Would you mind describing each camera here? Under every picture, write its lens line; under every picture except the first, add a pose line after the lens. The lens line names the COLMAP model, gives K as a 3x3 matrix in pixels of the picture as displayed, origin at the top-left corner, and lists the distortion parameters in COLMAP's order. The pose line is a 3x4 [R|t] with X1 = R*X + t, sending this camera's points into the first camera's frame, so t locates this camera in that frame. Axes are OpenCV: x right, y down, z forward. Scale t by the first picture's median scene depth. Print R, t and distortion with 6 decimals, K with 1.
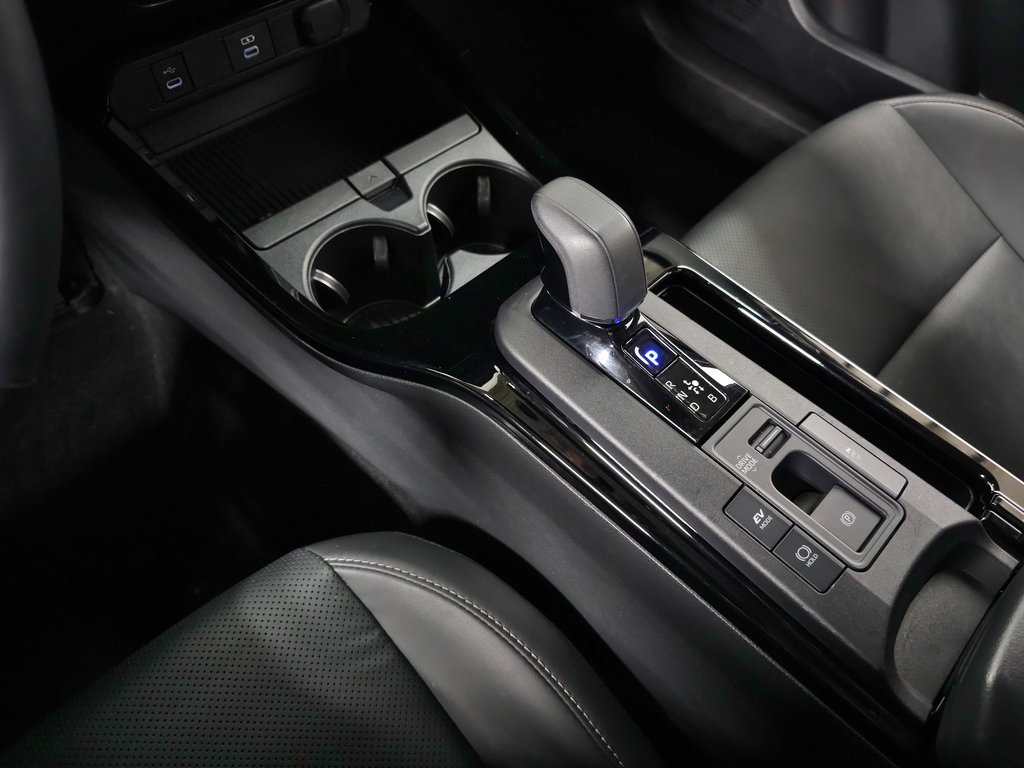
lens RADIAL K [[699.7, 0, 513.1], [0, 699.7, 381.1], [0, 0, 1]] dist [0.059256, -0.078677]
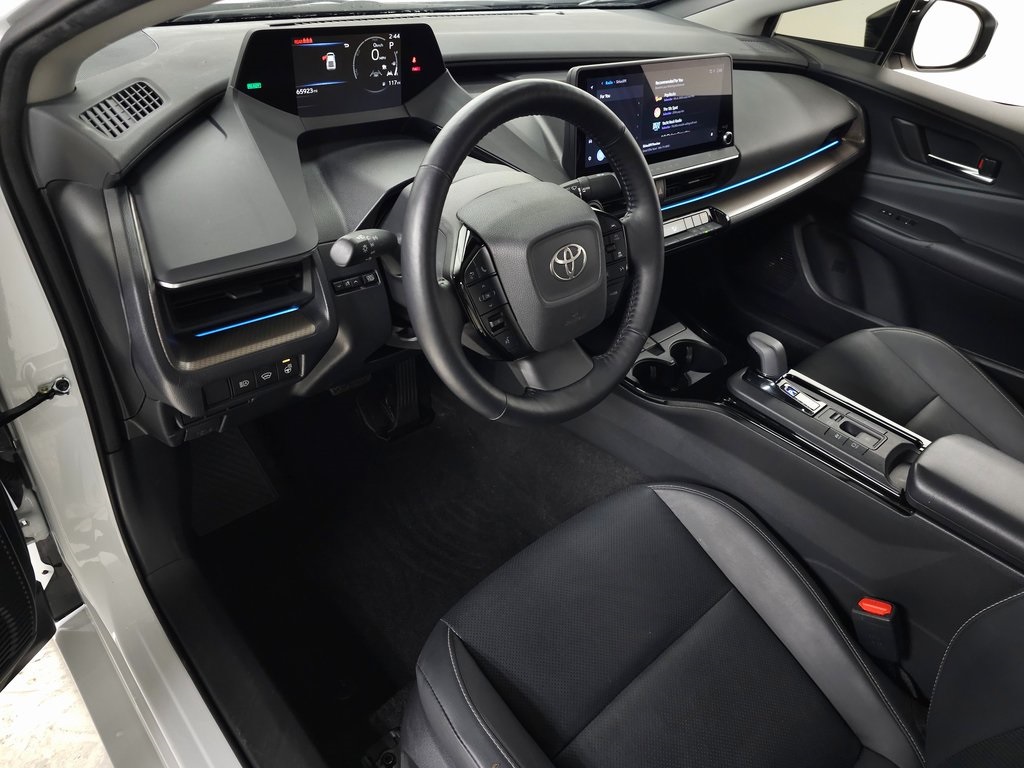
lens RADIAL K [[686.6, 0, 518.7], [0, 686.6, 377.9], [0, 0, 1]] dist [0.057971, -0.058627]
pose [[0.999147, 0.034997, -0.021930, -0.571925], [-0.040369, 0.939666, -0.339704, 0.615613], [0.008719, 0.340299, 0.940277, -1.124408]]
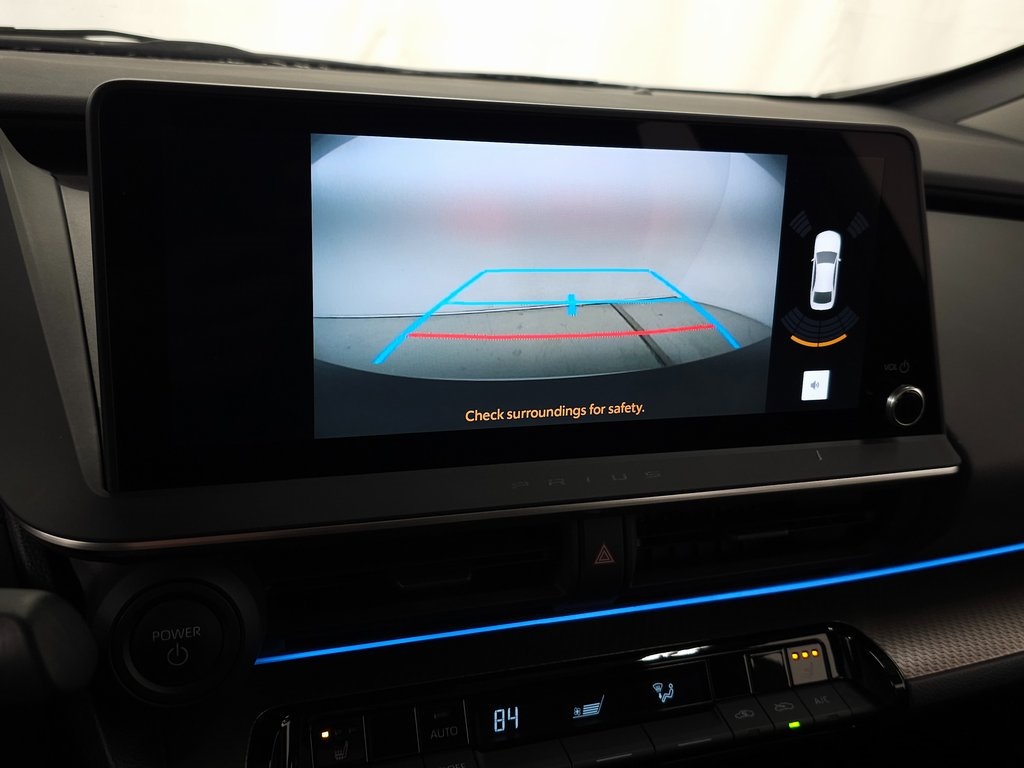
lens RADIAL K [[969.9, 0, 512.0], [0, 969.9, 384.0], [0, 0, 1]] dist [0.011197, 0.008072]
pose [[0.919774, 0.148498, -0.363268, 0.014524], [-0.332769, 0.785798, -0.521332, -0.333890], [0.208038, 0.600392, 0.772172, -0.048444]]
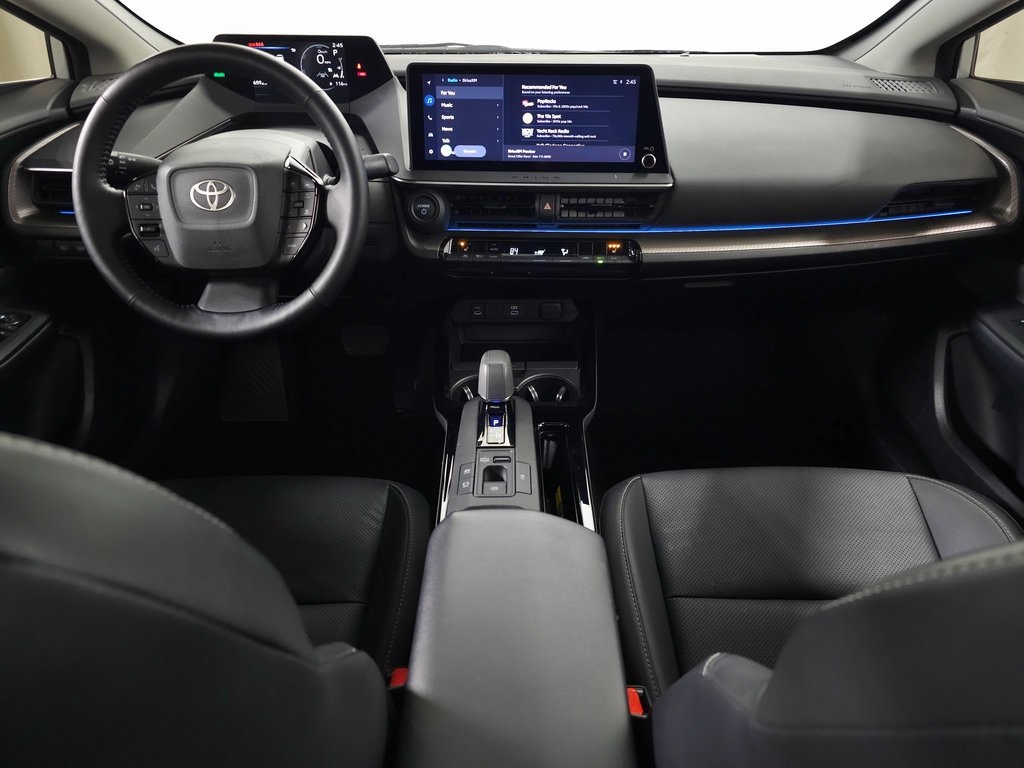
lens RADIAL K [[686.6, 0, 518.7], [0, 686.6, 377.9], [0, 0, 1]] dist [0.057971, -0.058627]
pose [[0.710128, 0.283551, -0.644451, 1.182526], [-0.548299, 0.796923, -0.253538, 0.271405], [0.441687, 0.533396, 0.721388, -0.508470]]
